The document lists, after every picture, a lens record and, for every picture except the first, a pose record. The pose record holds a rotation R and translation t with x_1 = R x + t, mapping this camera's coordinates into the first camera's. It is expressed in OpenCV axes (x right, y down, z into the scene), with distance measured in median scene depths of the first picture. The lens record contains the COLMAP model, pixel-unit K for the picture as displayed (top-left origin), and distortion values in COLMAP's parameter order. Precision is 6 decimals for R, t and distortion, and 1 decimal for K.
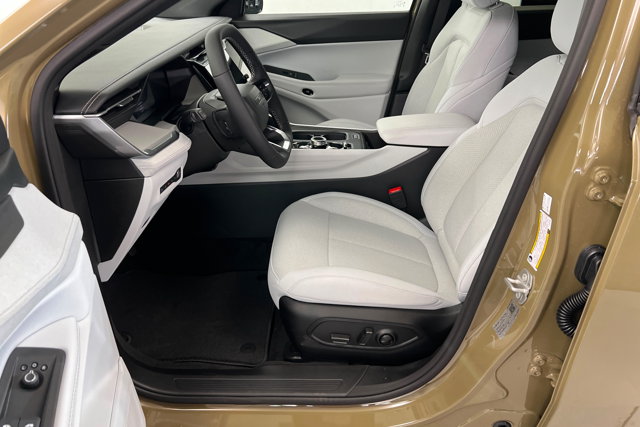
lens RADIAL K [[472.5, 0, 323.7], [0, 472.5, 215.0], [0, 0, 1]] dist [0.049030, -0.076735]
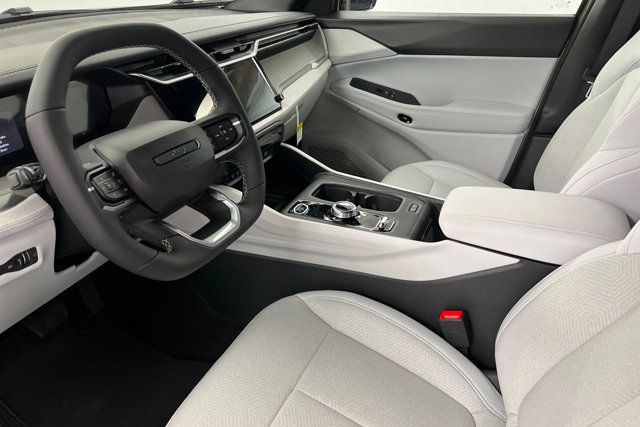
lens RADIAL K [[472.5, 0, 323.7], [0, 472.5, 215.0], [0, 0, 1]] dist [0.049030, -0.076735]
pose [[0.923648, 0.182833, -0.336817, 0.133609], [-0.181353, 0.982754, 0.036142, -0.123580], [0.337616, 0.027700, 0.940876, 0.284282]]
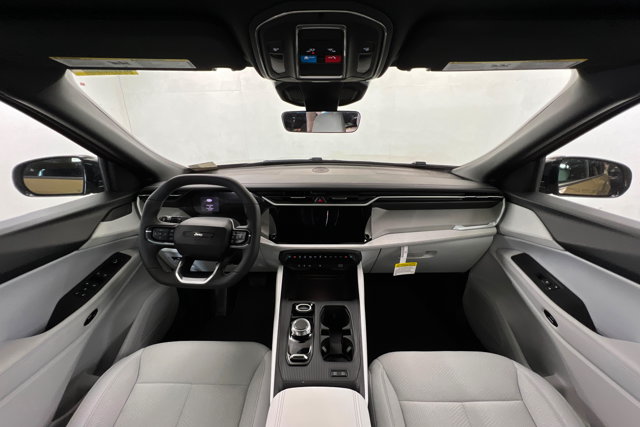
lens RADIAL K [[250.3, 0, 322.5], [0, 250.3, 218.6], [0, 0, 1]] dist [-0.008305, -0.000279]
pose [[0.003829, 0.361440, -0.932388, 0.251701], [-0.473165, 0.822068, 0.316731, -0.354137], [0.880966, 0.439960, 0.174168, 0.638524]]
